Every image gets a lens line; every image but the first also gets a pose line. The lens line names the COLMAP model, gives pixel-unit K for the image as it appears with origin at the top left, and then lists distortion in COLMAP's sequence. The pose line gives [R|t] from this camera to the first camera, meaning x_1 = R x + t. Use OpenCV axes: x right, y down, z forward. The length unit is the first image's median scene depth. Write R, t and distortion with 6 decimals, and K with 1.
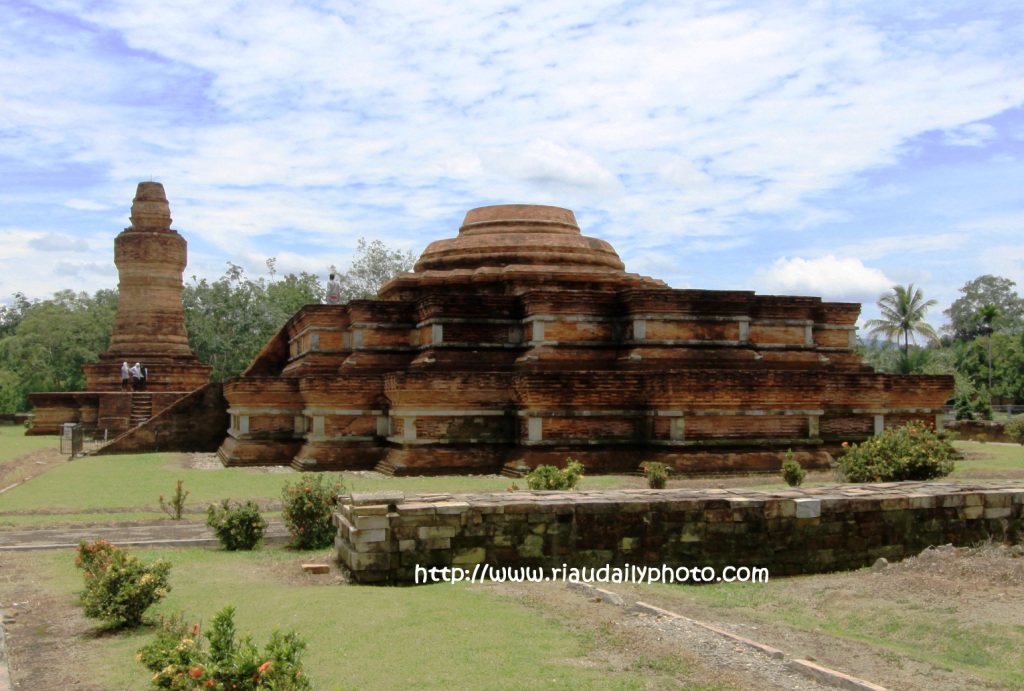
lens RADIAL K [[1227.9, 0, 512.0], [0, 1227.9, 345.5], [0, 0, 1]] dist [-0.043906, -0.006587]
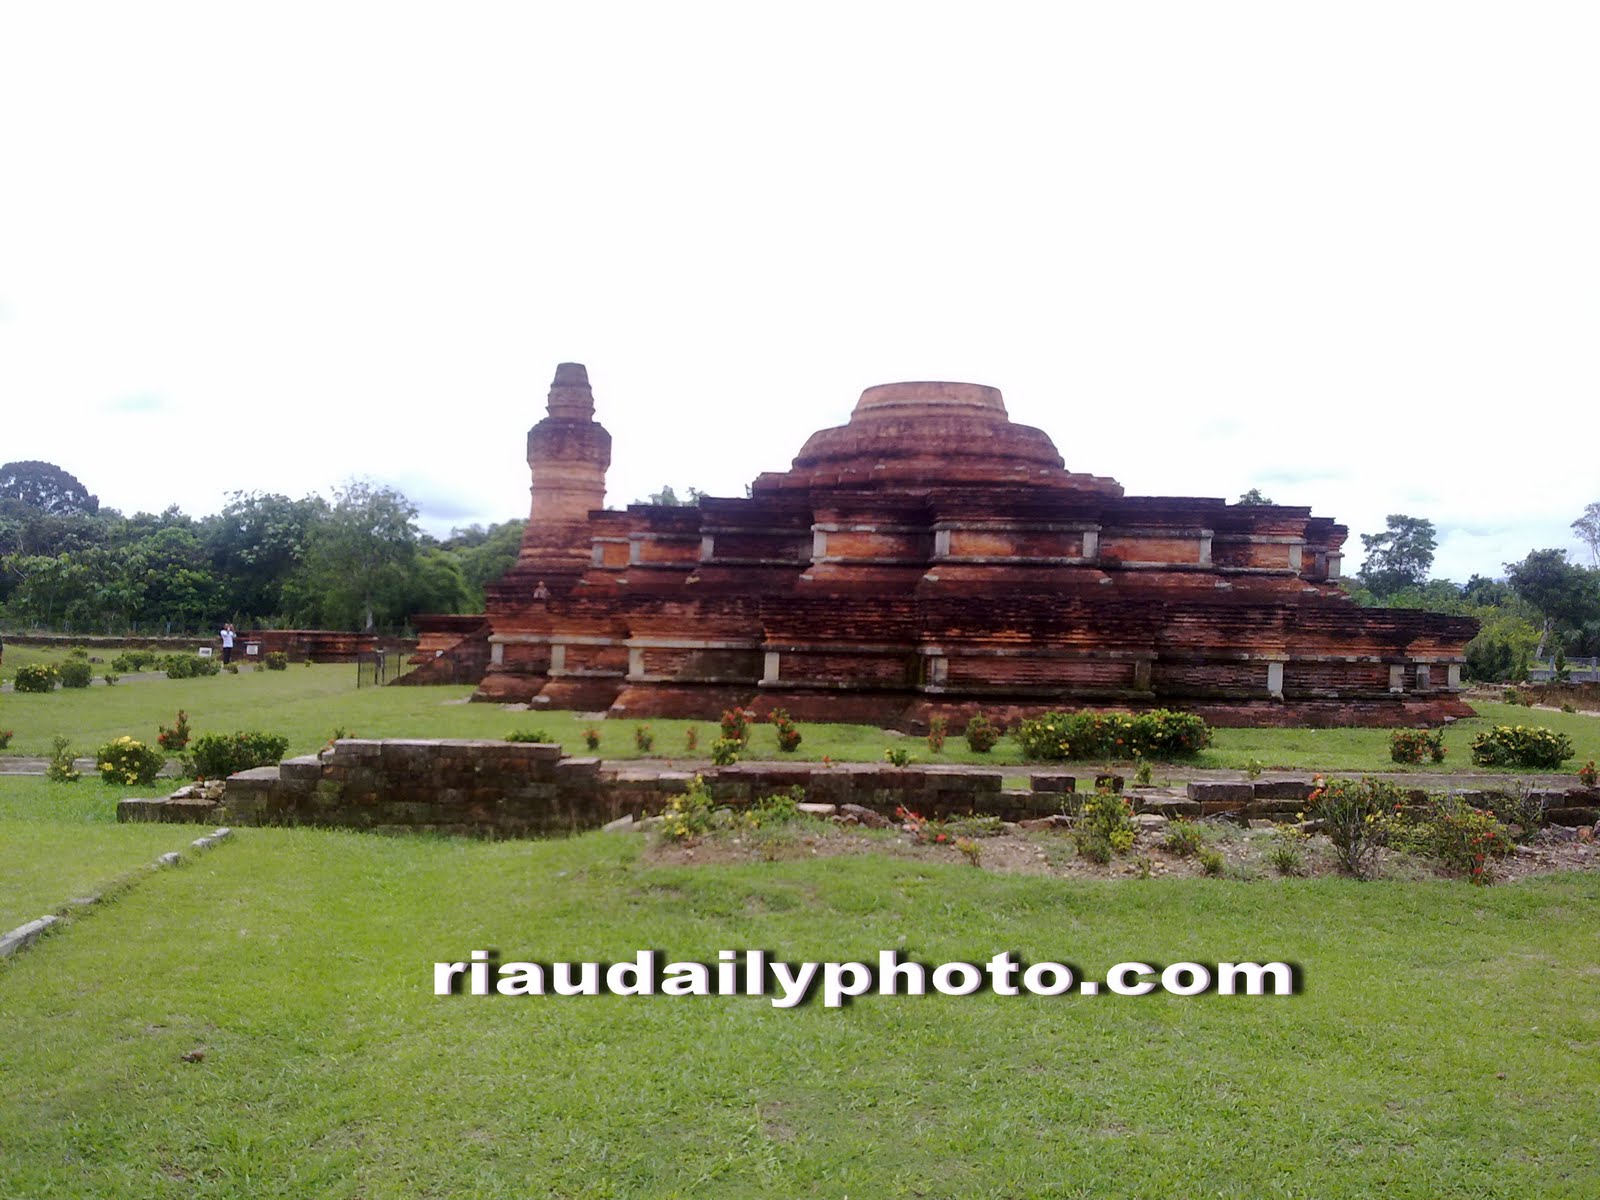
lens RADIAL K [[1604.8, 0, 800.0], [0, 1604.8, 600.0], [0, 0, 1]] dist [0.178197, -0.005009]
pose [[0.952603, 0.014965, -0.303847, 0.313405], [-0.008884, 0.999732, 0.021385, 0.002240], [0.304085, -0.017672, 0.952481, 0.012163]]
